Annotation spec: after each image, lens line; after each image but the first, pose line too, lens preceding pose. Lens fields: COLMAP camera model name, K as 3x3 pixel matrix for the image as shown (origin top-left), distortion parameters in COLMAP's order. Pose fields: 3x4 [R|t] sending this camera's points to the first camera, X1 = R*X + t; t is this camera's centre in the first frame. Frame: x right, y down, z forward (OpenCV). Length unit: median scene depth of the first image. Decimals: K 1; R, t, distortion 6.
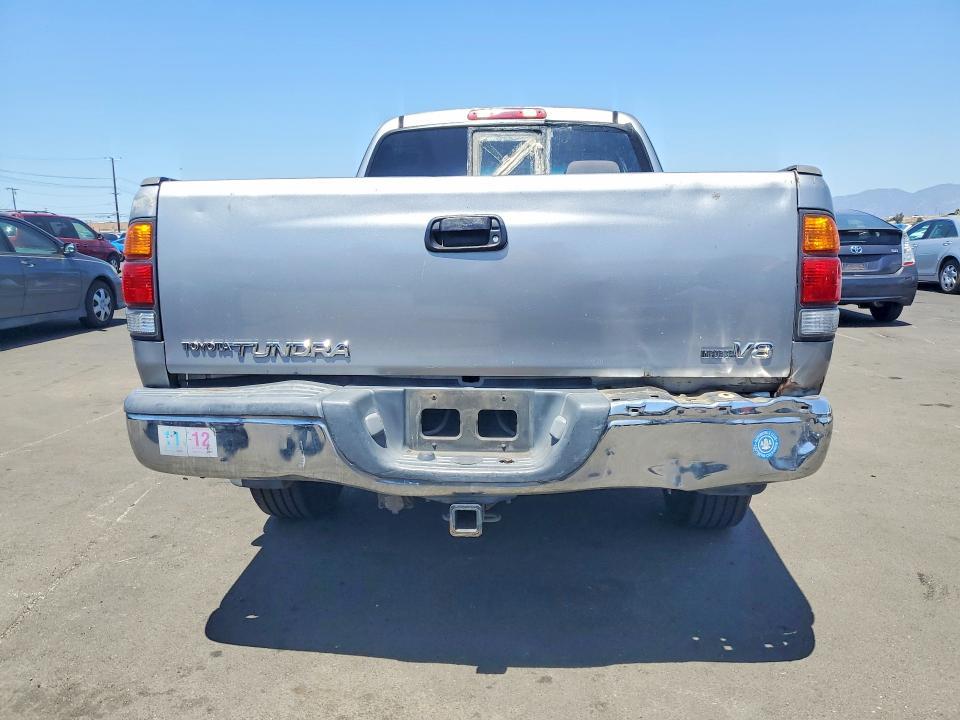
lens RADIAL K [[742.9, 0, 482.2], [0, 742.9, 354.7], [0, 0, 1]] dist [0.026092, -0.009888]
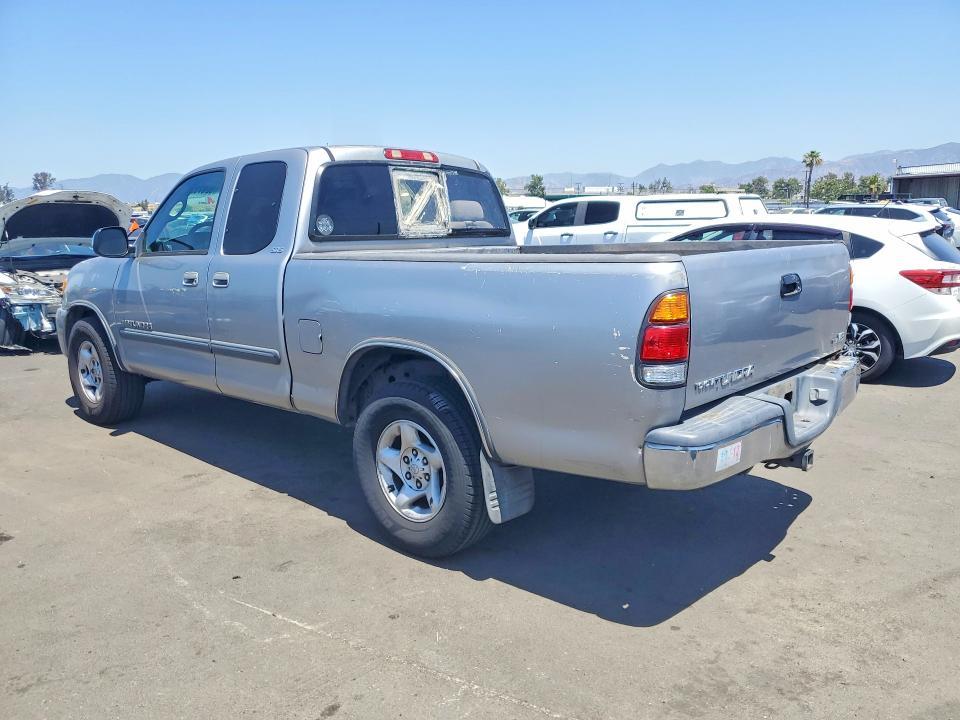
lens RADIAL K [[742.9, 0, 482.7], [0, 742.9, 364.7], [0, 0, 1]] dist [0.026092, -0.009888]
pose [[0.612365, -0.146386, 0.776904, -0.805648], [0.123474, 0.988357, 0.088905, -0.103958], [-0.780874, 0.041485, 0.623310, 0.248667]]
